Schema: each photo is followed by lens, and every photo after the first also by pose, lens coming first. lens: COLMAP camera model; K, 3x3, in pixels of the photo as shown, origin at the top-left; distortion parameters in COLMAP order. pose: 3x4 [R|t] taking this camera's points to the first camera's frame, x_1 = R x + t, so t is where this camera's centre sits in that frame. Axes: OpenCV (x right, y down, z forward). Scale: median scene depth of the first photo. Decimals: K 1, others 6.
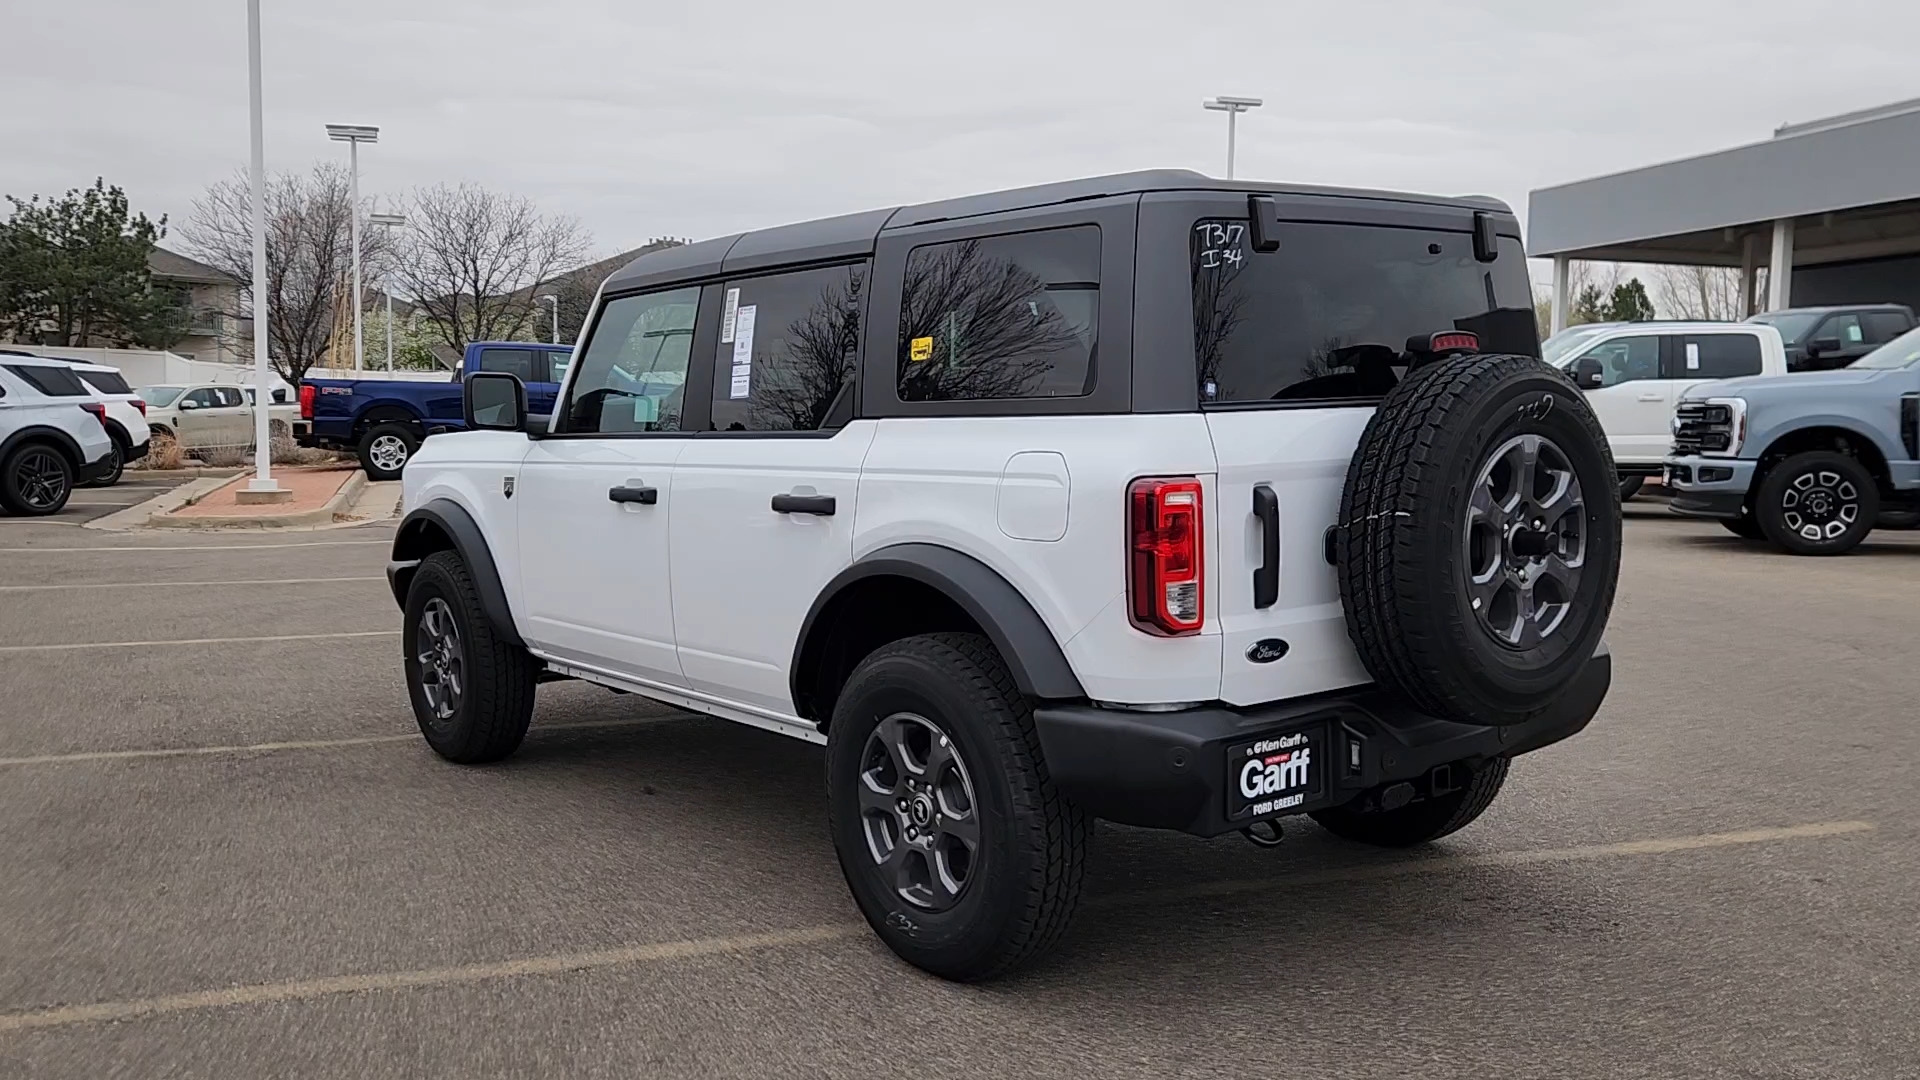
lens RADIAL K [[1616.9, 0, 950.8], [0, 1616.9, 553.2], [0, 0, 1]] dist [0.037411, -0.021559]
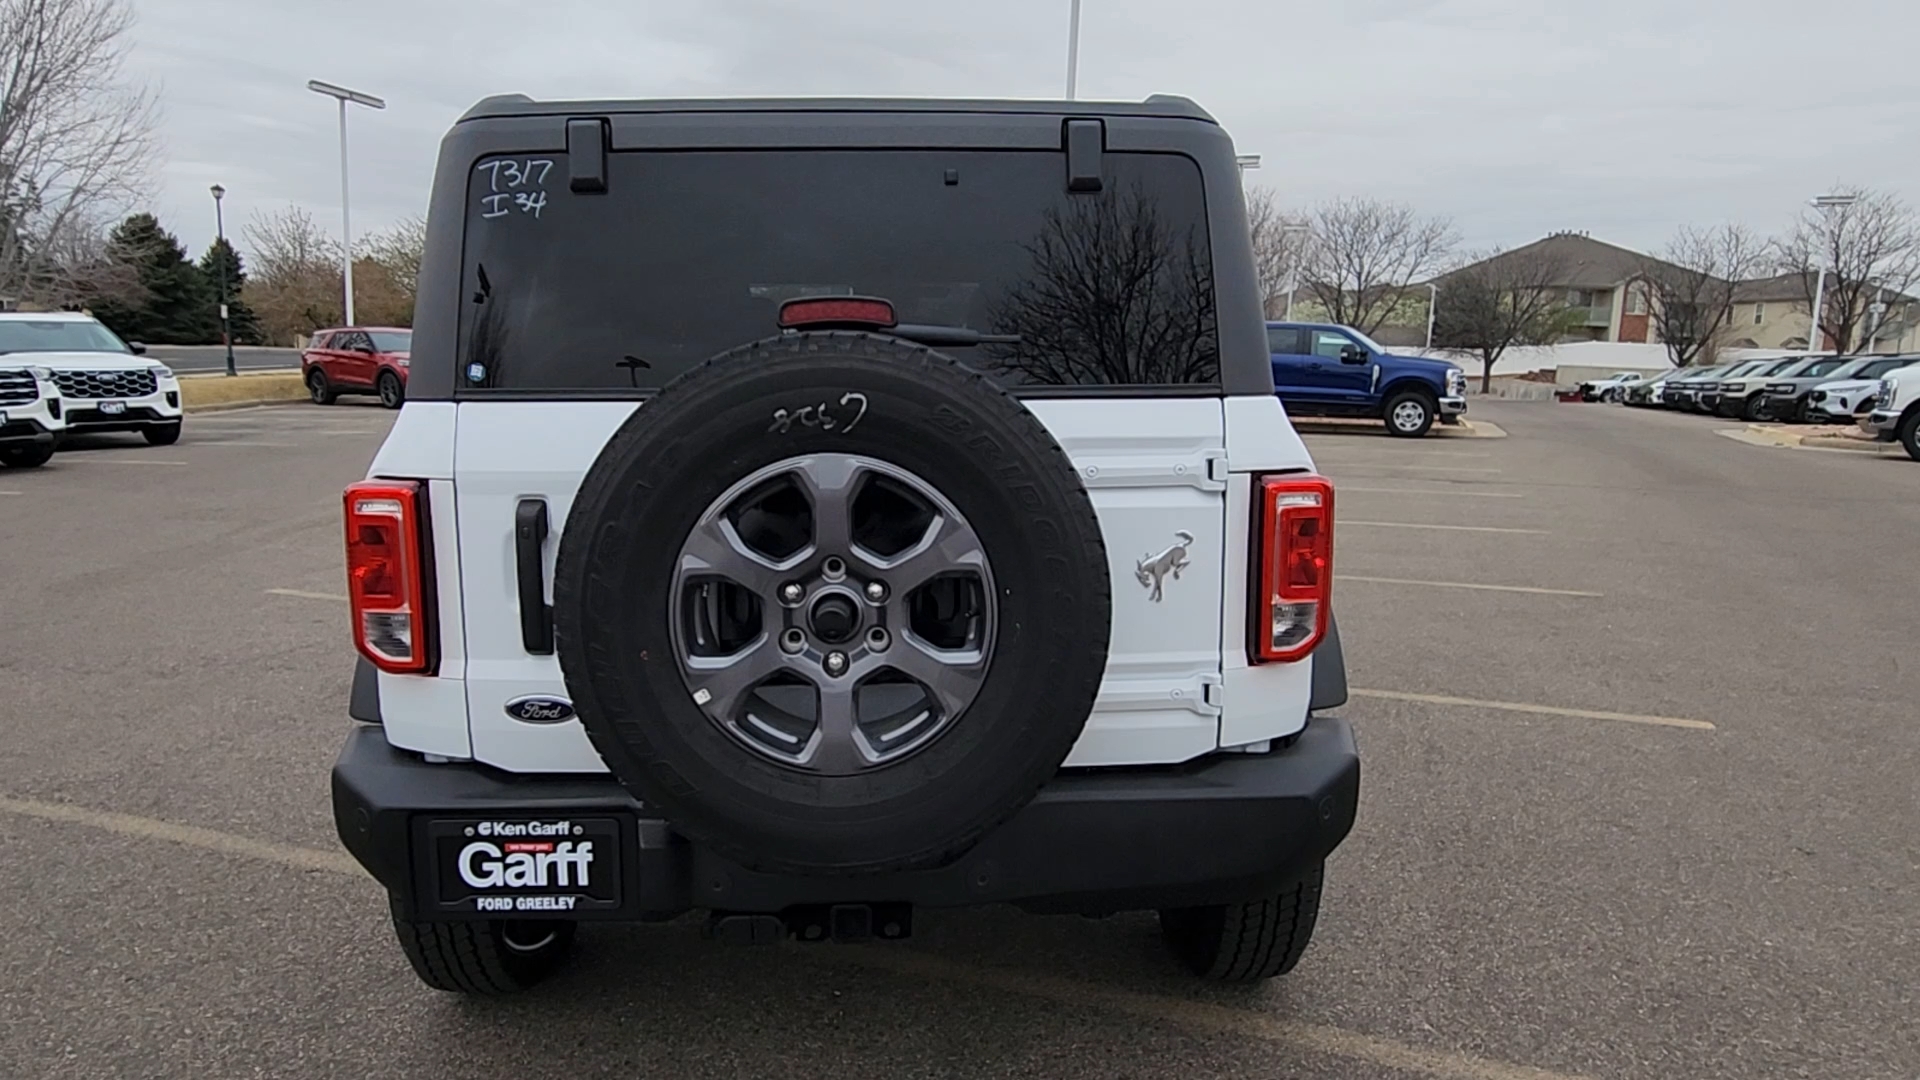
lens RADIAL K [[1238.9, 0, 950.4], [0, 1238.9, 546.3], [0, 0, 1]] dist [0.012509, 0.001493]
pose [[0.802284, 0.102971, -0.587994, 0.617138], [-0.074227, 0.994574, 0.072894, -0.067118], [0.592309, -0.014836, 0.805574, 0.561137]]
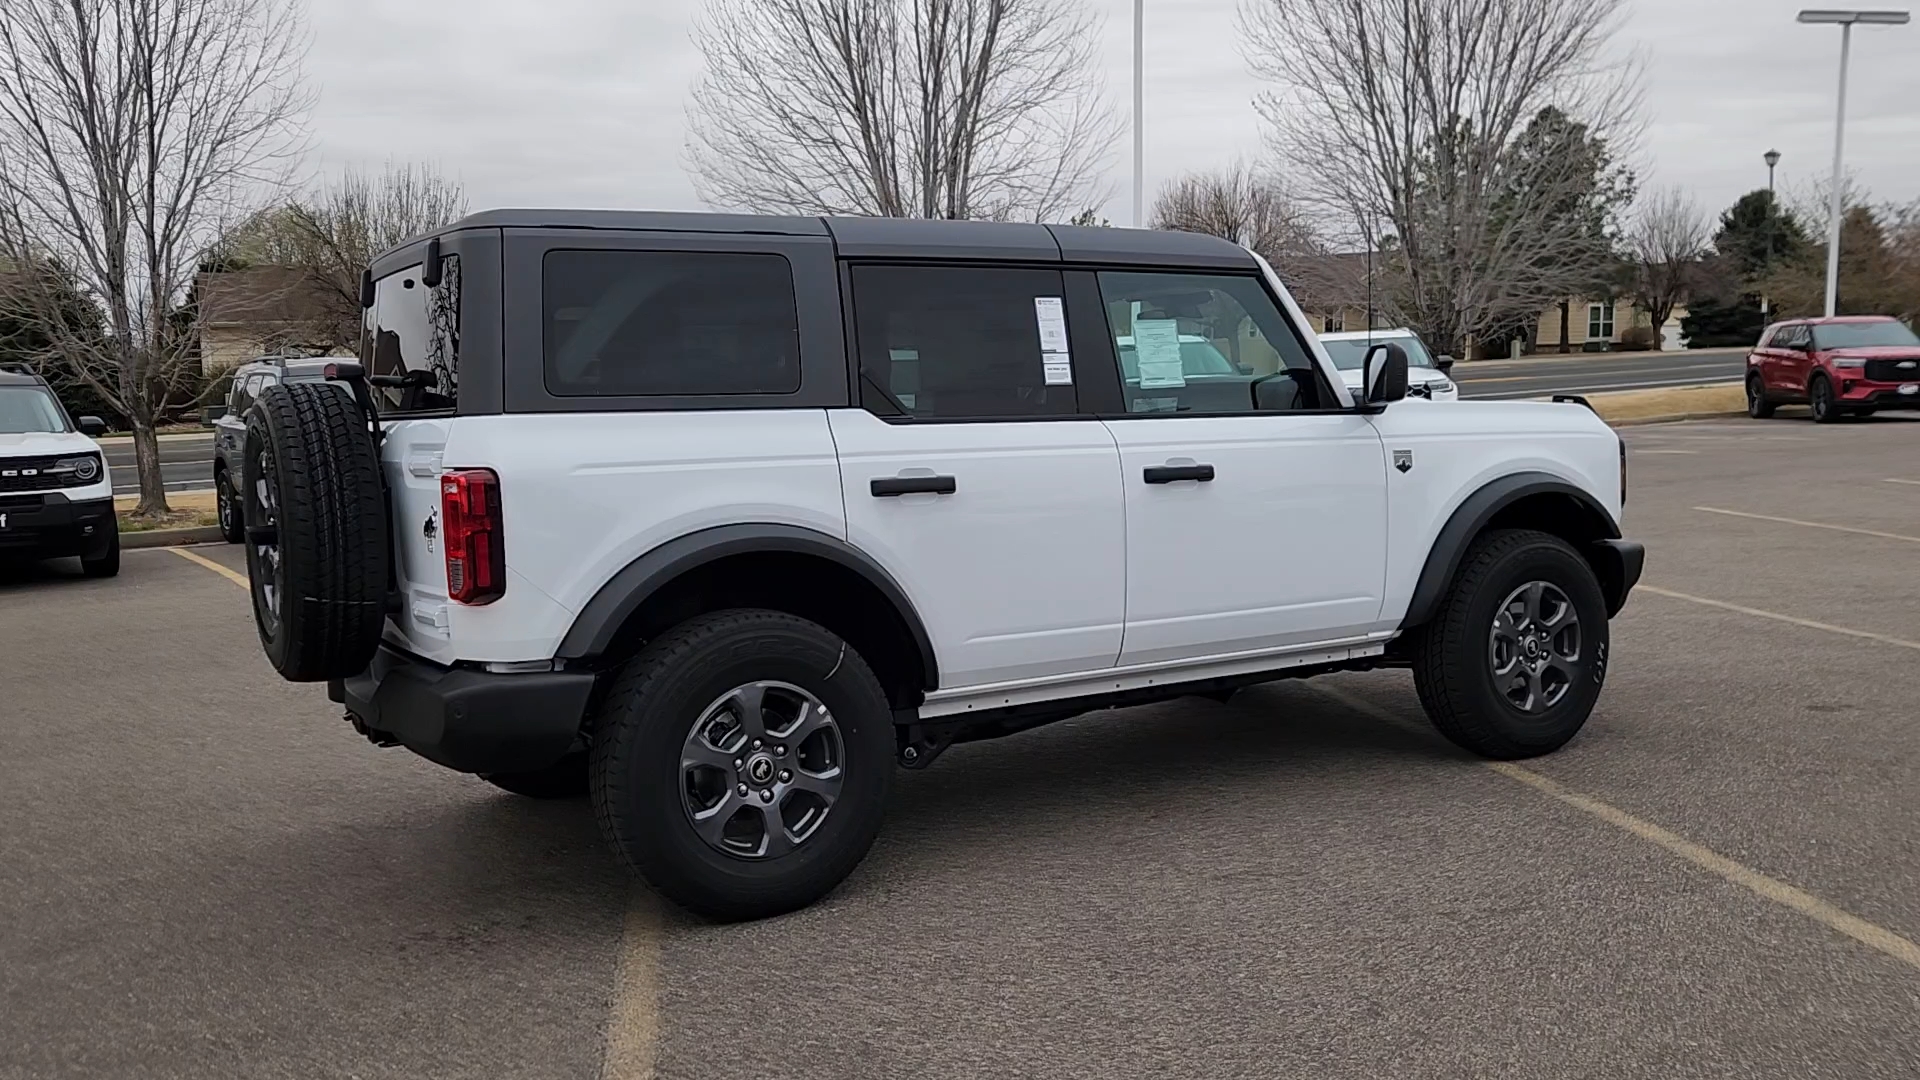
lens RADIAL K [[1616.9, 0, 950.8], [0, 1616.9, 553.2], [0, 0, 1]] dist [0.037411, -0.021559]
pose [[-0.131217, 0.115370, -0.984618, 1.369529], [-0.065848, 0.989998, 0.124776, -0.164510], [0.989164, 0.081207, -0.122307, 1.503508]]
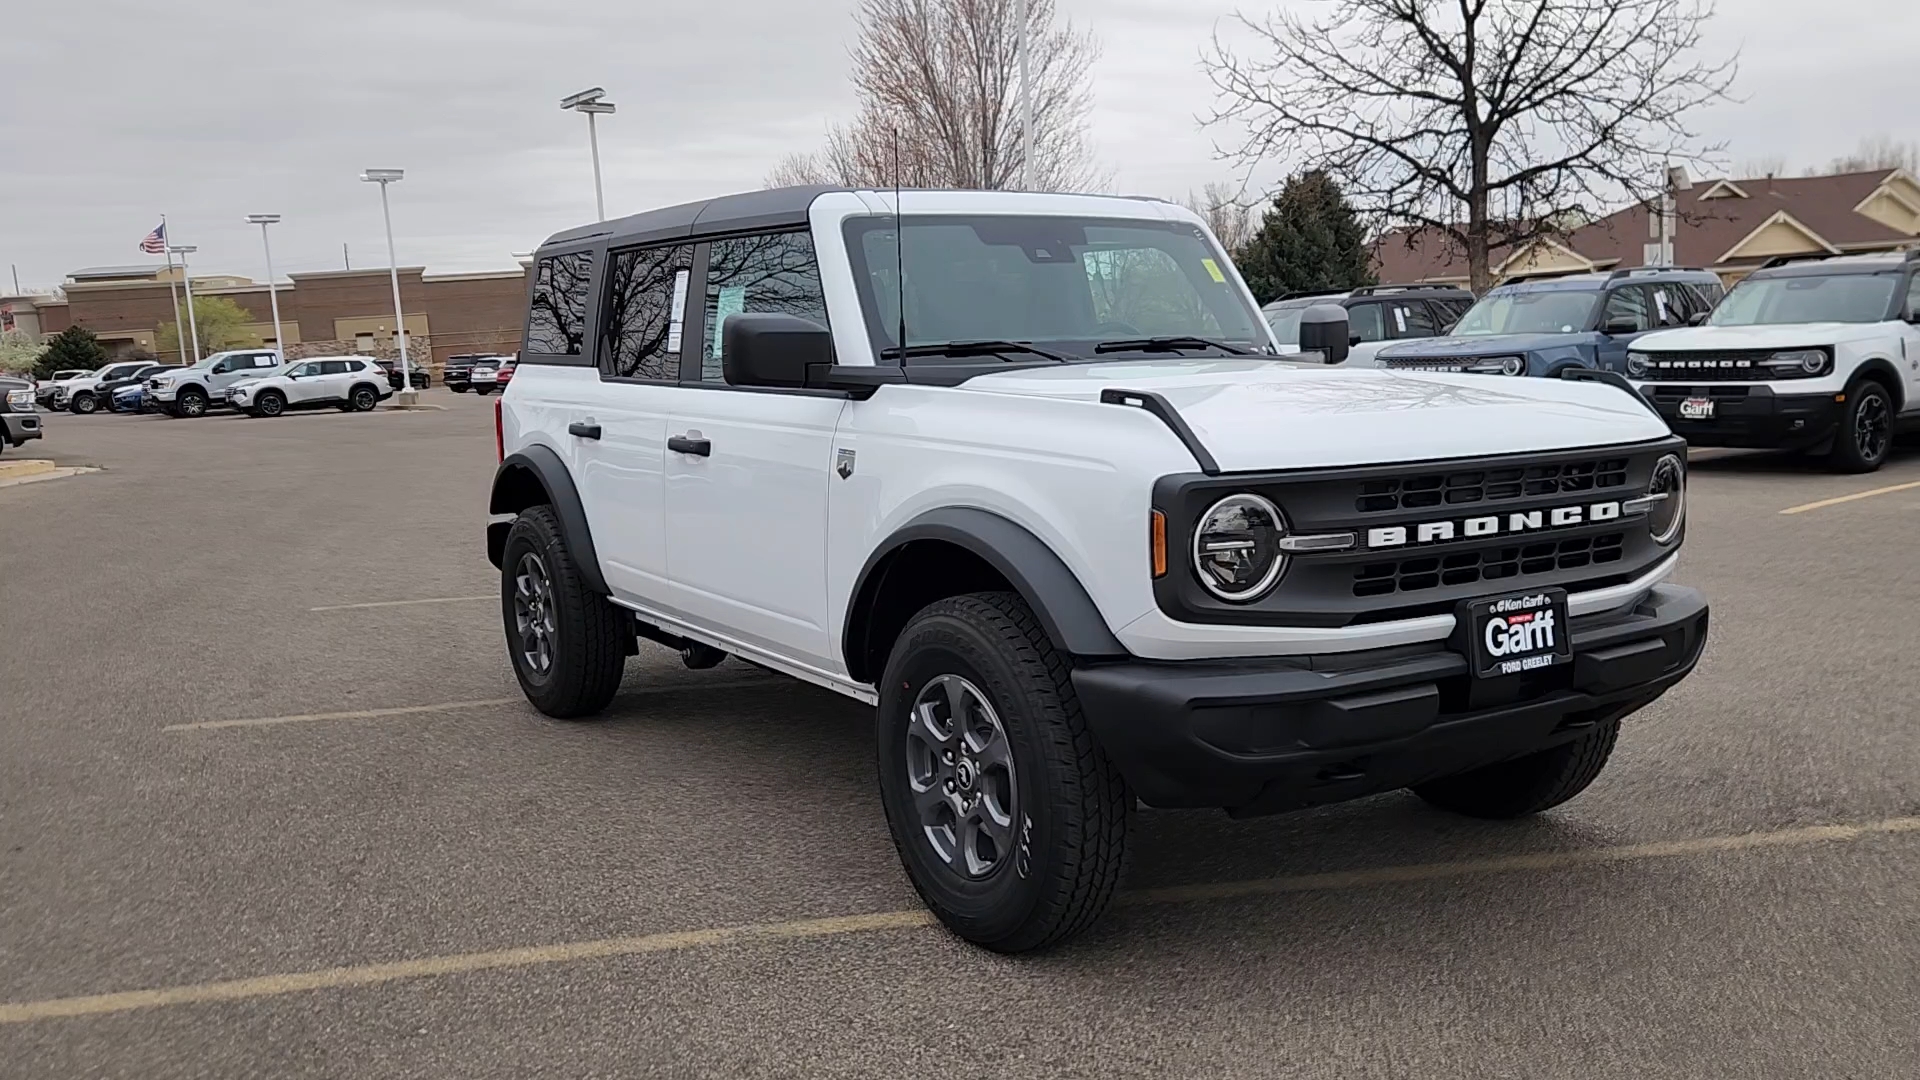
lens RADIAL K [[1616.9, 0, 950.8], [0, 1616.9, 553.2], [0, 0, 1]] dist [0.037411, -0.021559]
pose [[-0.994122, 0.031433, 0.103606, -0.212180], [0.054696, 0.971646, 0.230029, -0.276872], [-0.093438, 0.234343, -0.967653, 2.727676]]
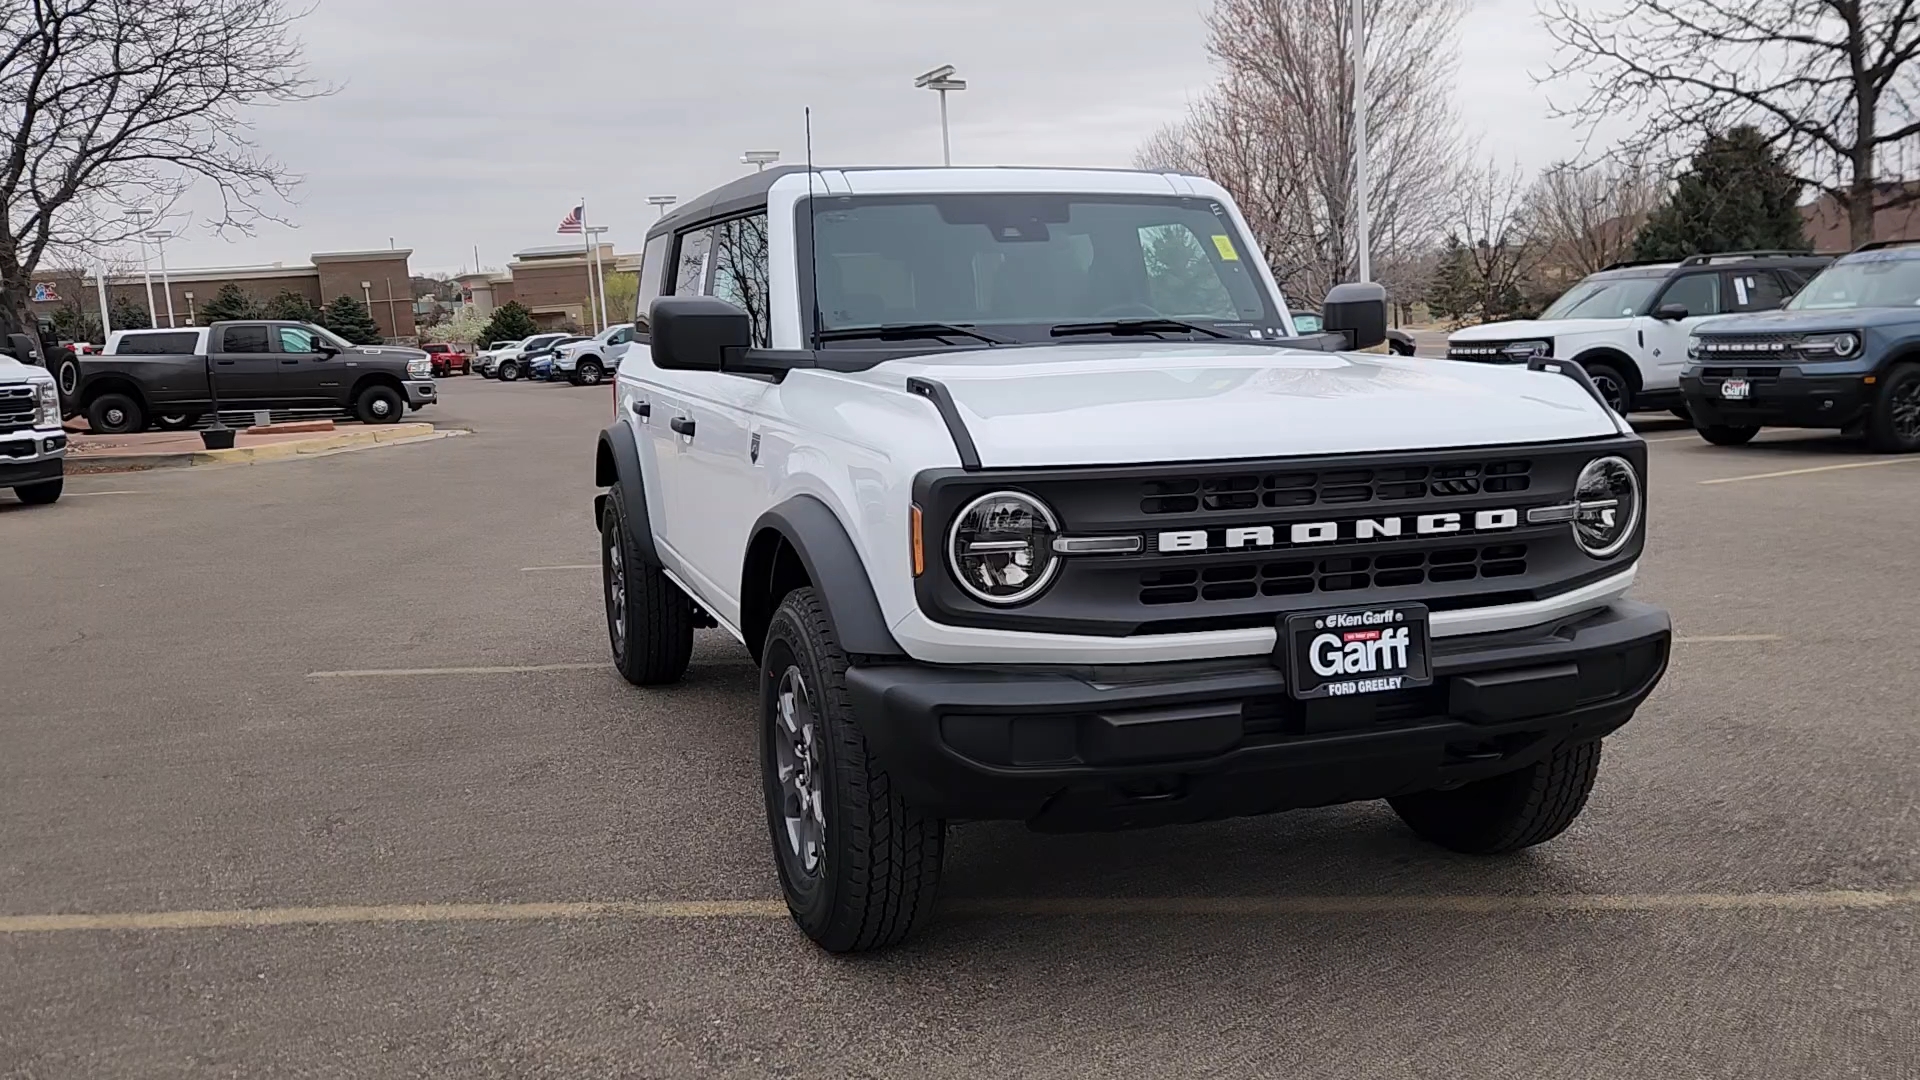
lens RADIAL K [[1616.9, 0, 950.8], [0, 1616.9, 553.2], [0, 0, 1]] dist [0.037411, -0.021559]
pose [[-0.943436, -0.004159, 0.331528, -0.502064], [0.076851, 0.969946, 0.230864, -0.261022], [-0.322524, 0.243284, -0.914763, 2.636421]]
